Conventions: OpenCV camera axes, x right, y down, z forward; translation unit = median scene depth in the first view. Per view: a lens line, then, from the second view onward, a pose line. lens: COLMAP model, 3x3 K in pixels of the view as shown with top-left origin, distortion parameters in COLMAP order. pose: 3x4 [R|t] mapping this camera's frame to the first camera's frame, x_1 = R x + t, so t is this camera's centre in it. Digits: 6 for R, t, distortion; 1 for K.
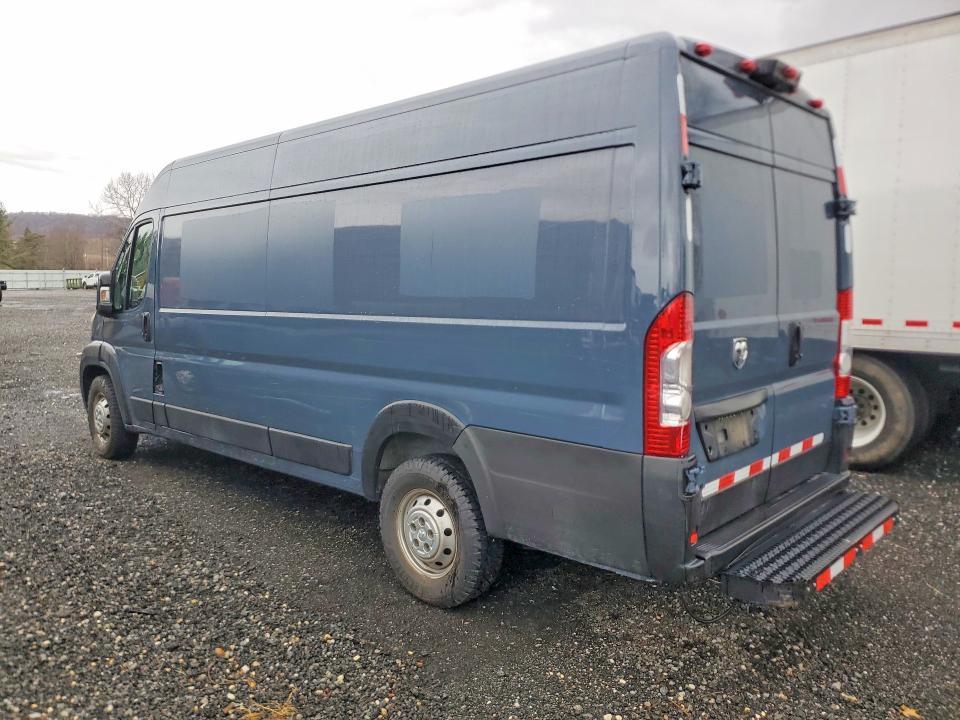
lens RADIAL K [[752.5, 0, 490.3], [0, 752.5, 346.1], [0, 0, 1]] dist [0.069194, -0.040298]
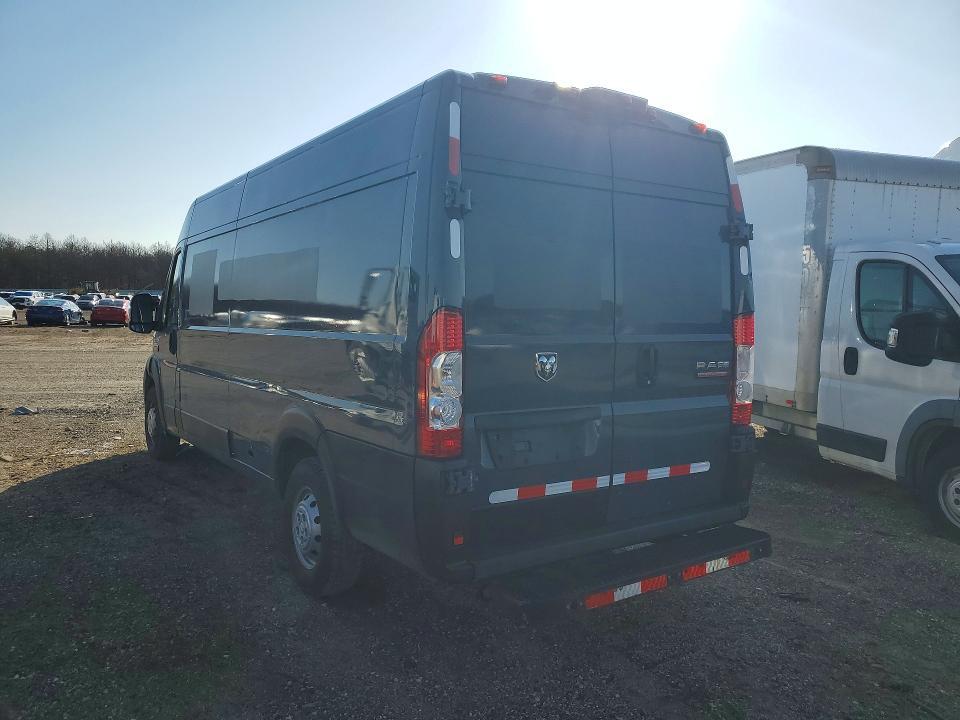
lens RADIAL K [[752.2, 0, 483.2], [0, 752.2, 364.3], [0, 0, 1]] dist [0.052900, -0.001232]
pose [[0.970031, 0.028805, -0.241269, 0.501011], [-0.035056, 0.999151, -0.021653, 0.028447], [0.240440, 0.029462, 0.970217, -0.027276]]
